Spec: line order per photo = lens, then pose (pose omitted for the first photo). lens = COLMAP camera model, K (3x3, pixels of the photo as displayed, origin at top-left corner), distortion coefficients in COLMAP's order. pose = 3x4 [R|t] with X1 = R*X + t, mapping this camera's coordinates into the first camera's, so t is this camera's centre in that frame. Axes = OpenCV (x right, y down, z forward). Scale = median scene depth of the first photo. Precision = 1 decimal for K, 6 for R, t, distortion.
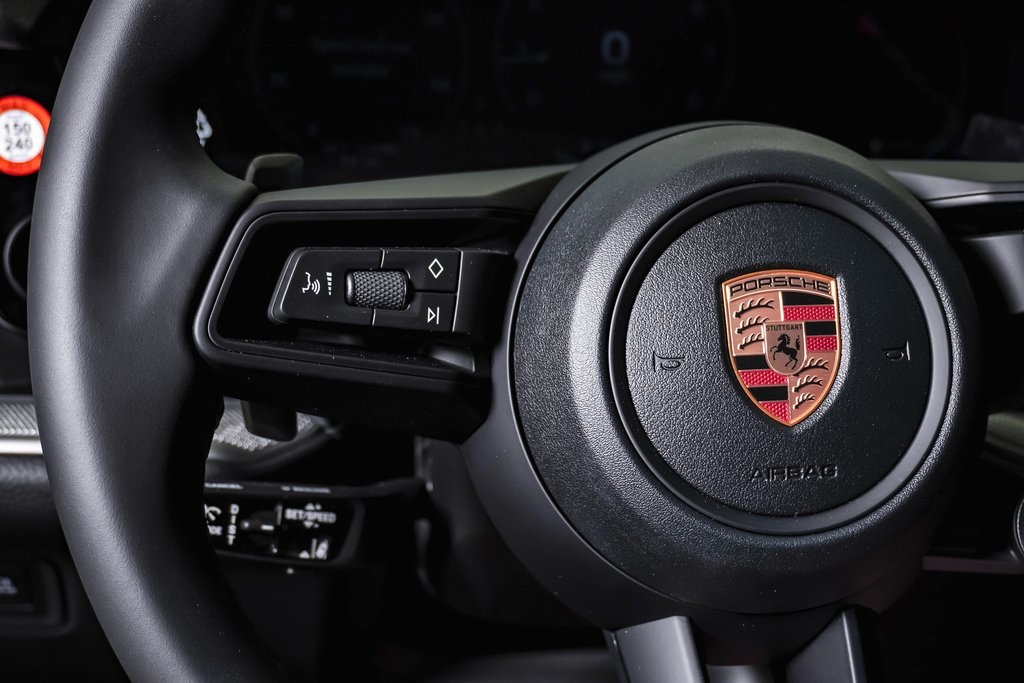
lens RADIAL K [[1607.5, 0, 512.0], [0, 1607.5, 341.5], [0, 0, 1]] dist [-0.029694, -0.078328]
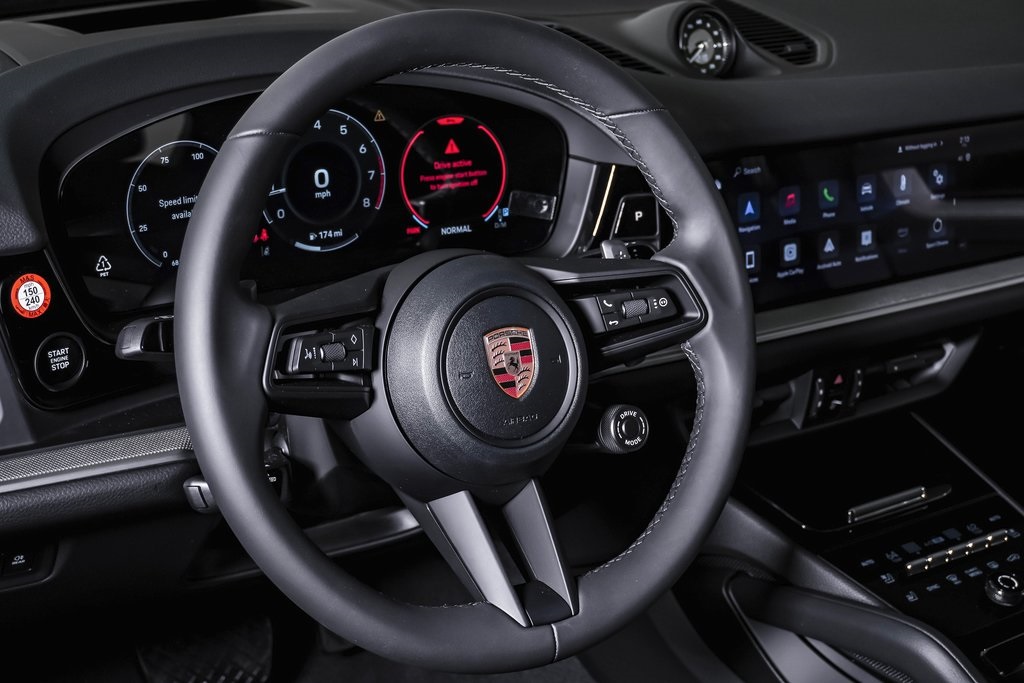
lens RADIAL K [[1488.8, 0, 510.5], [0, 1488.8, 344.3], [0, 0, 1]] dist [-0.006940, -0.037623]
pose [[0.903482, -0.085971, 0.419917, -0.686750], [0.060660, 0.995464, 0.073290, -0.171467], [-0.424313, -0.040744, 0.904599, -0.843305]]
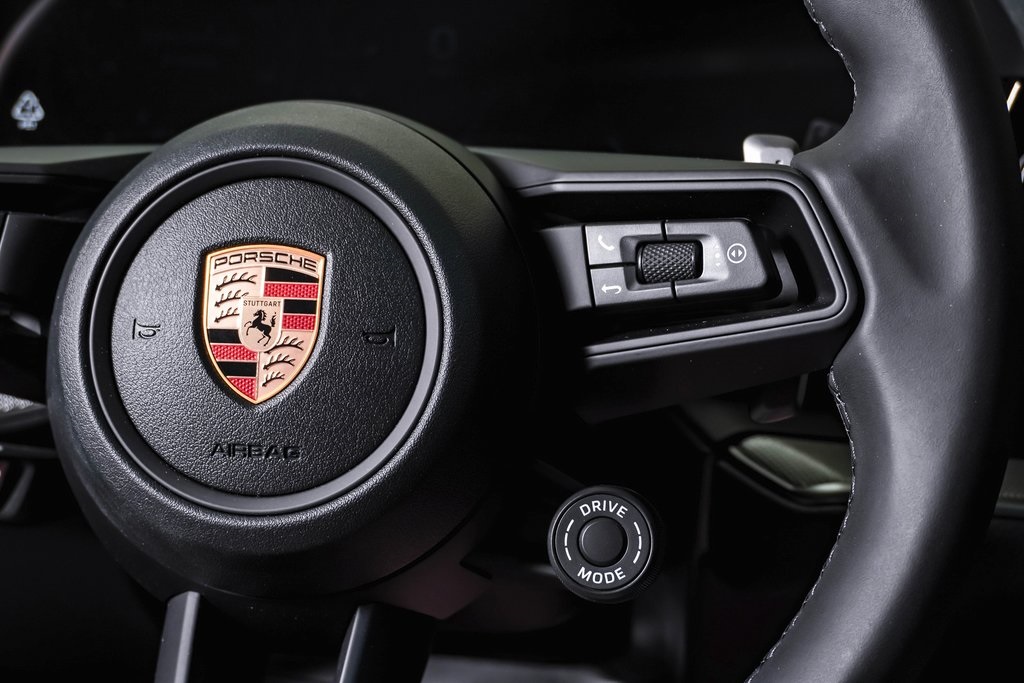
lens RADIAL K [[1607.5, 0, 512.0], [0, 1607.5, 341.5], [0, 0, 1]] dist [-0.029694, -0.078328]
pose [[0.966675, 0.064994, -0.247619, 0.561389], [-0.070913, 0.997369, -0.015052, 0.018500], [0.245989, 0.032110, 0.968741, 0.087569]]
